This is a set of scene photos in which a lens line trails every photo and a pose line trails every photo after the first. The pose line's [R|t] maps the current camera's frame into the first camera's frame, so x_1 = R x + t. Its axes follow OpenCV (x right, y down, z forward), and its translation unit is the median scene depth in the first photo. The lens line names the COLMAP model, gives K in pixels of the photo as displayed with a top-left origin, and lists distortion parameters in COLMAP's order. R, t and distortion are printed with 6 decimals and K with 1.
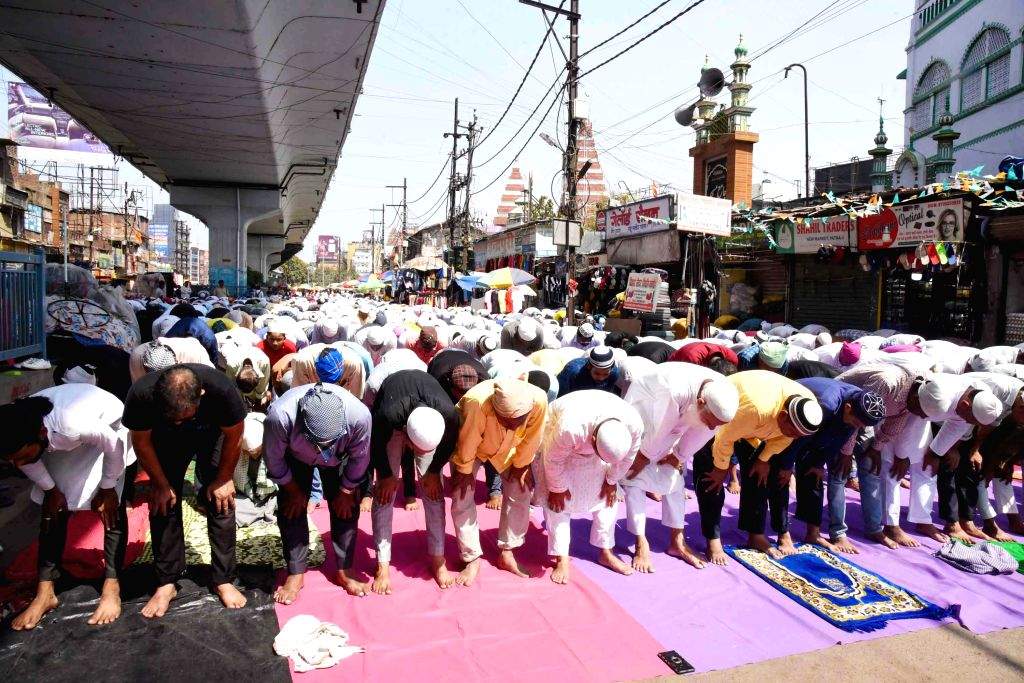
lens RADIAL K [[862.1, 0, 511.3], [0, 862.1, 342.5], [0, 0, 1]] dist [-0.009721, -0.002490]
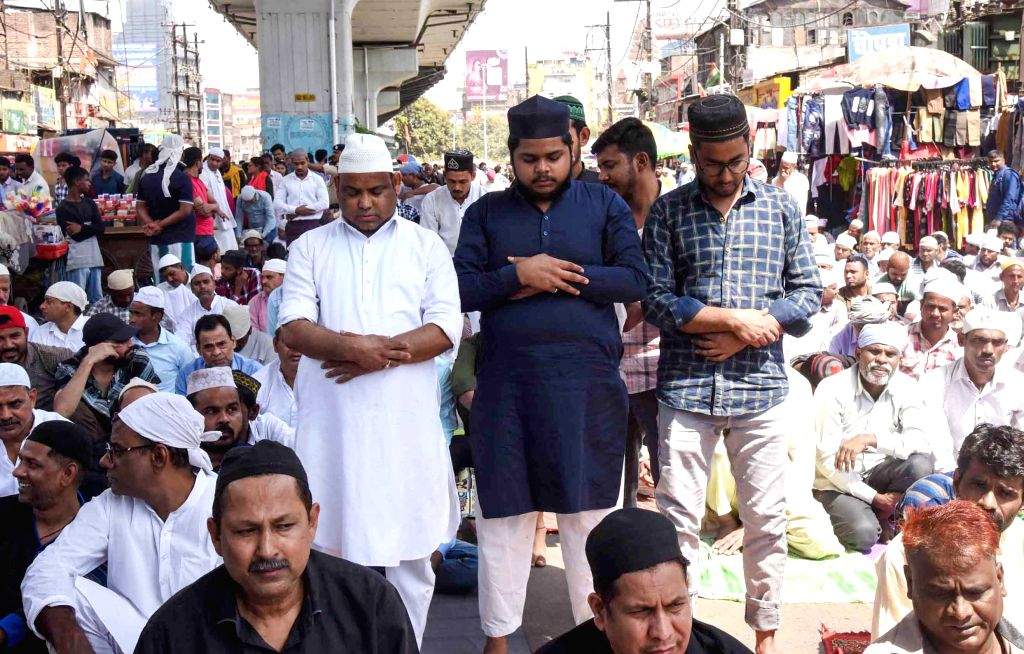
lens RADIAL K [[1234.9, 0, 512.7], [0, 1234.9, 326.1], [0, 0, 1]] dist [0.057880, 0.000000]
pose [[0.993346, -0.026328, -0.112120, -0.154120], [0.034294, 0.996977, 0.069722, -0.024769], [0.109945, -0.073103, 0.991246, 0.390358]]
